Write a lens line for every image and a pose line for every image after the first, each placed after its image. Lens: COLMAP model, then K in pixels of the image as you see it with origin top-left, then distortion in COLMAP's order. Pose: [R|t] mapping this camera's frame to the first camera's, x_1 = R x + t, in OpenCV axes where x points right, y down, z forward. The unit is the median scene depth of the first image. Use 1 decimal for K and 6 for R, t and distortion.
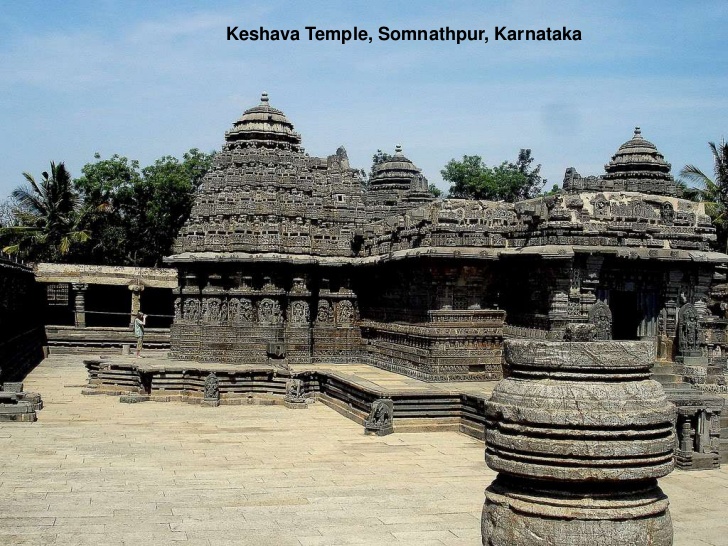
lens RADIAL K [[850.6, 0, 364.0], [0, 850.6, 273.0], [0, 0, 1]] dist [-0.139951, 0.003229]
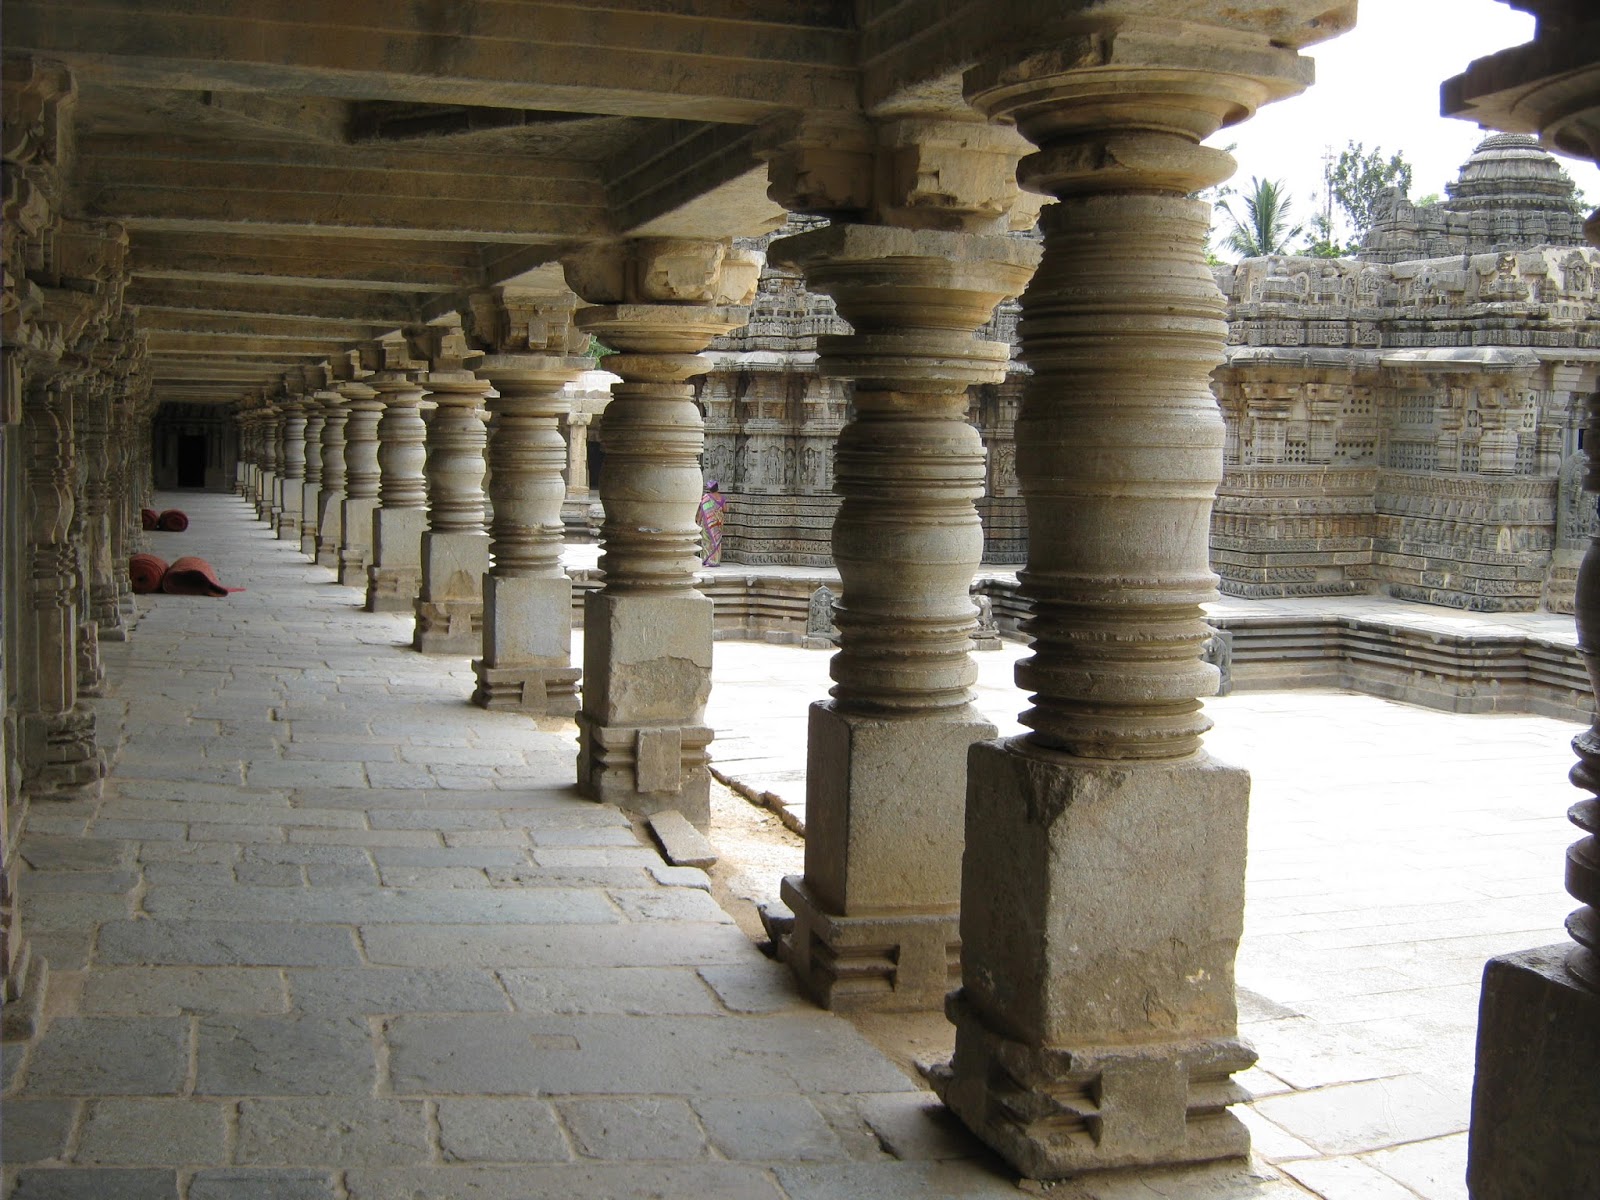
lens RADIAL K [[1701.7, 0, 800.0], [0, 1701.7, 600.0], [0, 0, 1]] dist [-0.085090, 0.019771]
pose [[0.997970, -0.009687, 0.062945, -0.276704], [0.001310, 0.991277, 0.131785, -0.013161], [-0.063672, -0.131435, 0.989278, -0.056092]]
